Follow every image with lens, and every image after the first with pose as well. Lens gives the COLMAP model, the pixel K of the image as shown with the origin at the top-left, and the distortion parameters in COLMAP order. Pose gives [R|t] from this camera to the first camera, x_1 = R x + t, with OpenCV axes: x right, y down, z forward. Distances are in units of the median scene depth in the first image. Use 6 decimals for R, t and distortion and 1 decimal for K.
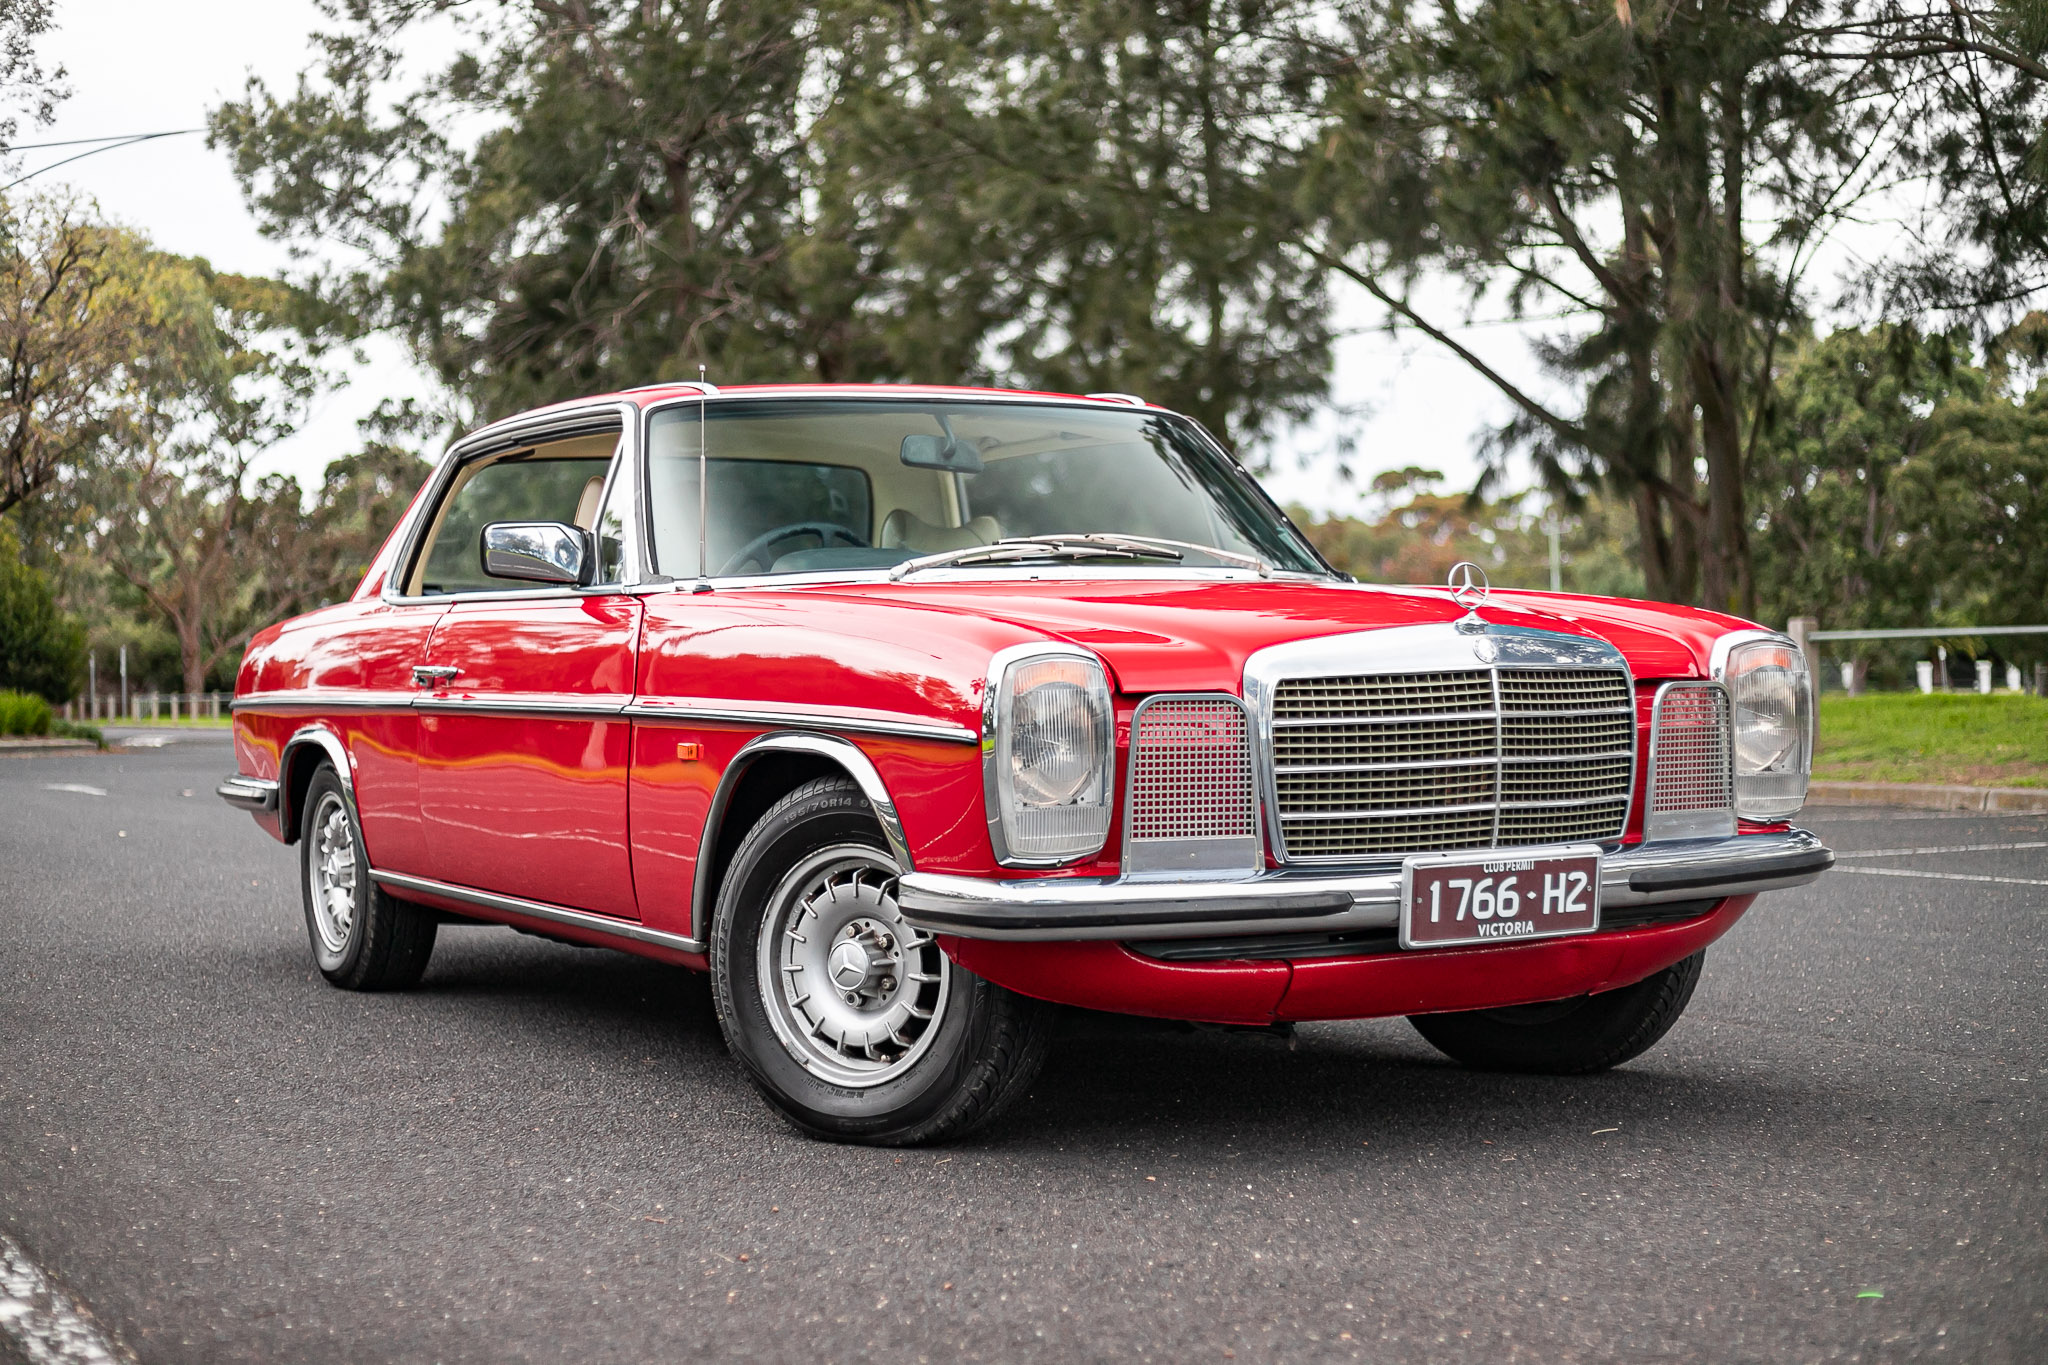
lens RADIAL K [[3029.4, 0, 1024.0], [0, 3029.4, 682.5], [0, 0, 1]] dist [-0.198990, -0.015755]
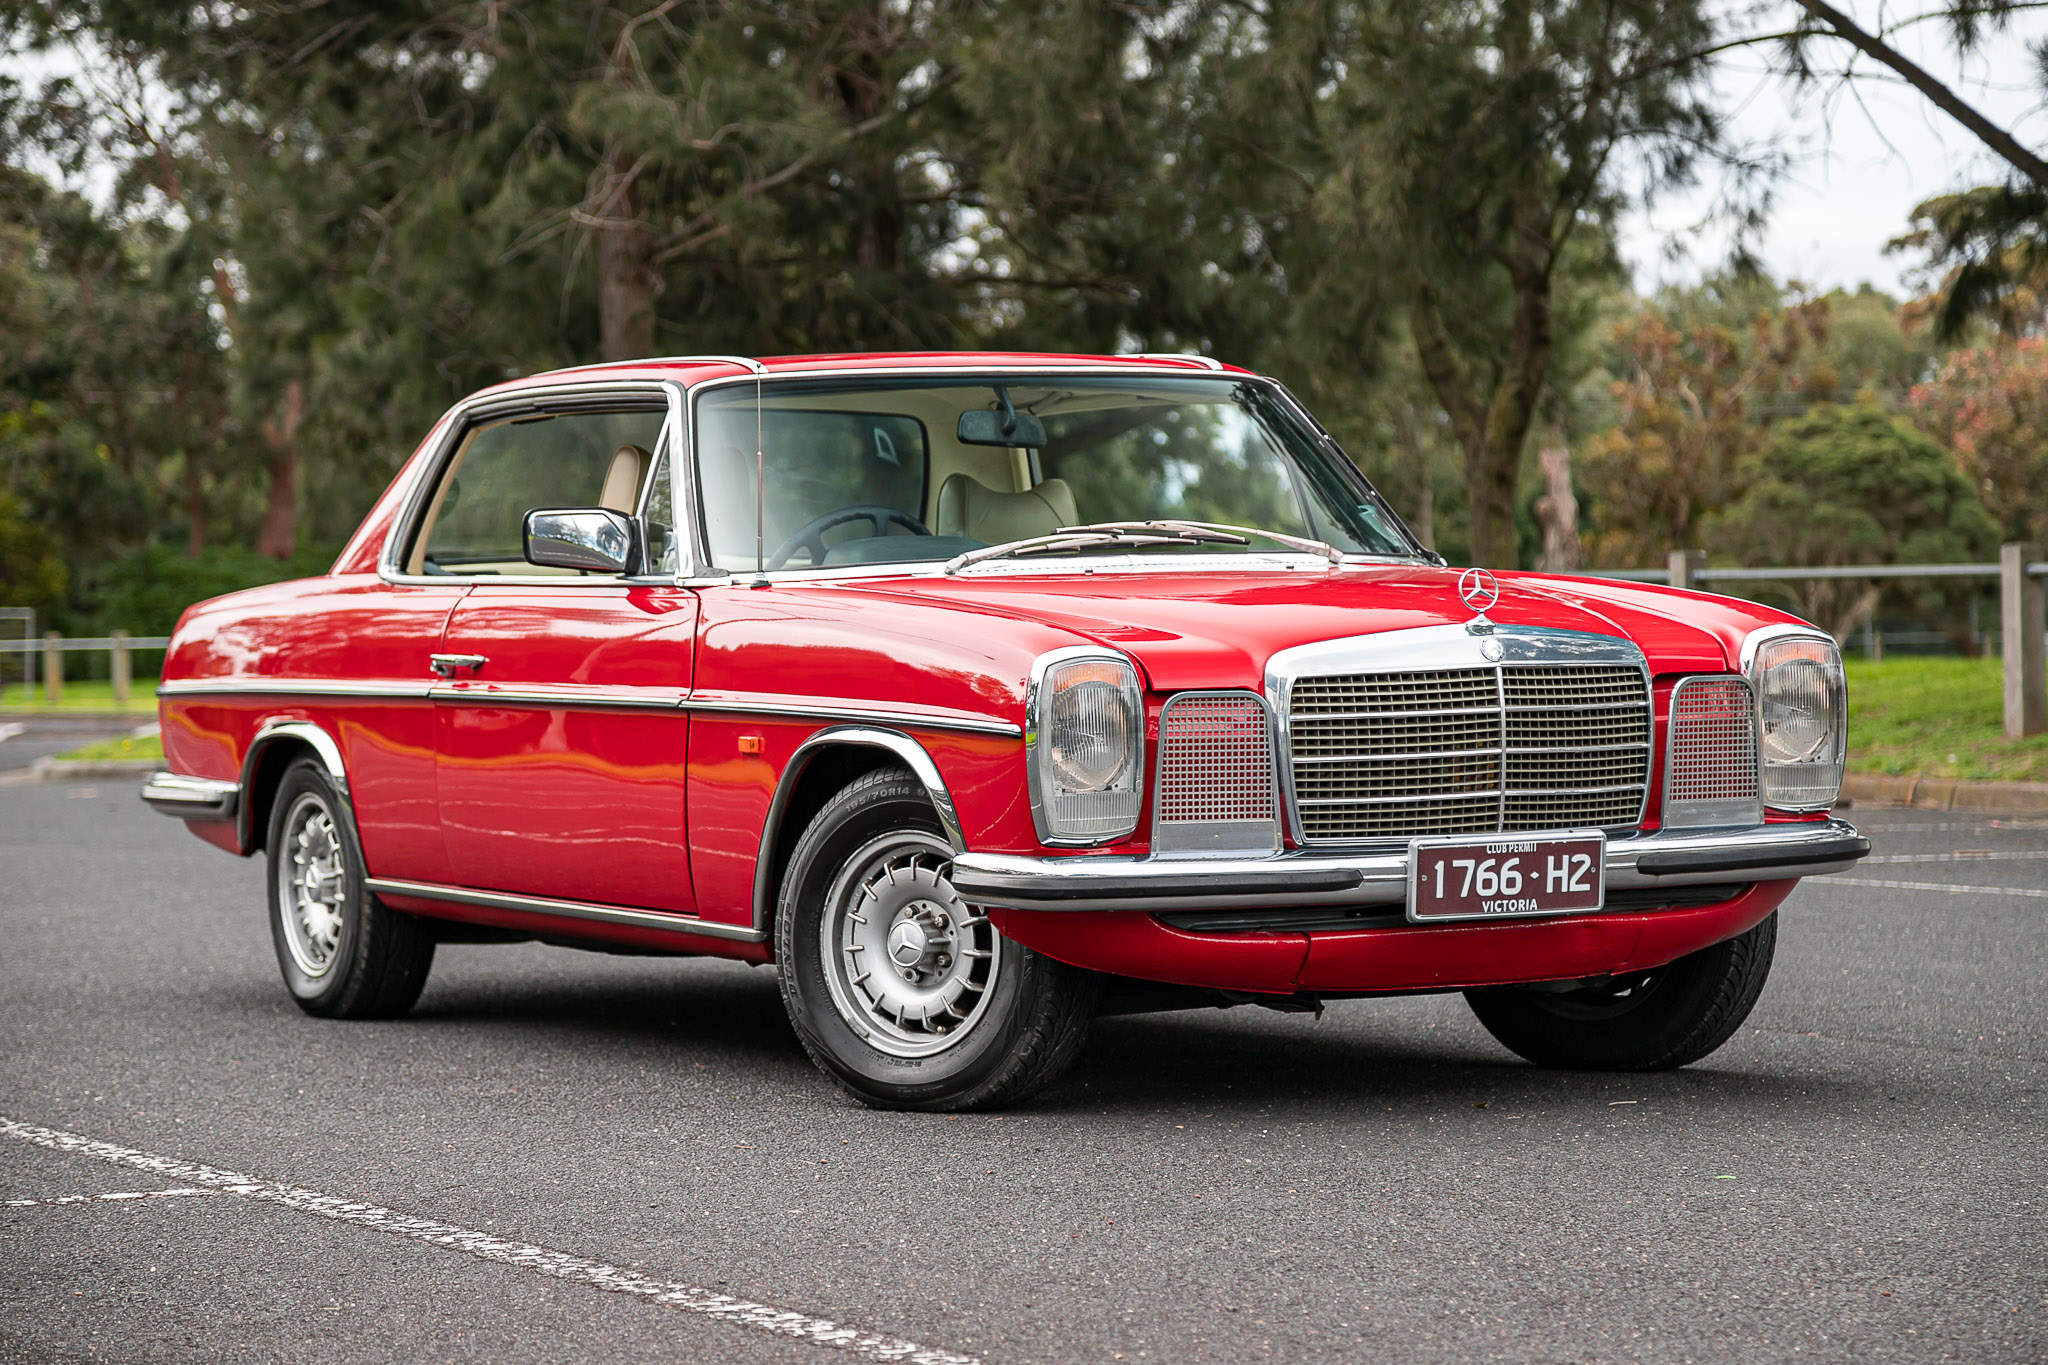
lens RADIAL K [[6228.7, 0, 1024.0], [0, 6228.7, 682.5], [0, 0, 1]] dist [0.072310, 0.418750]
pose [[0.999368, -0.002673, -0.035459, 0.062041], [0.003100, 0.999923, 0.011986, -0.025380], [0.035424, -0.012088, 0.999299, -1.204780]]
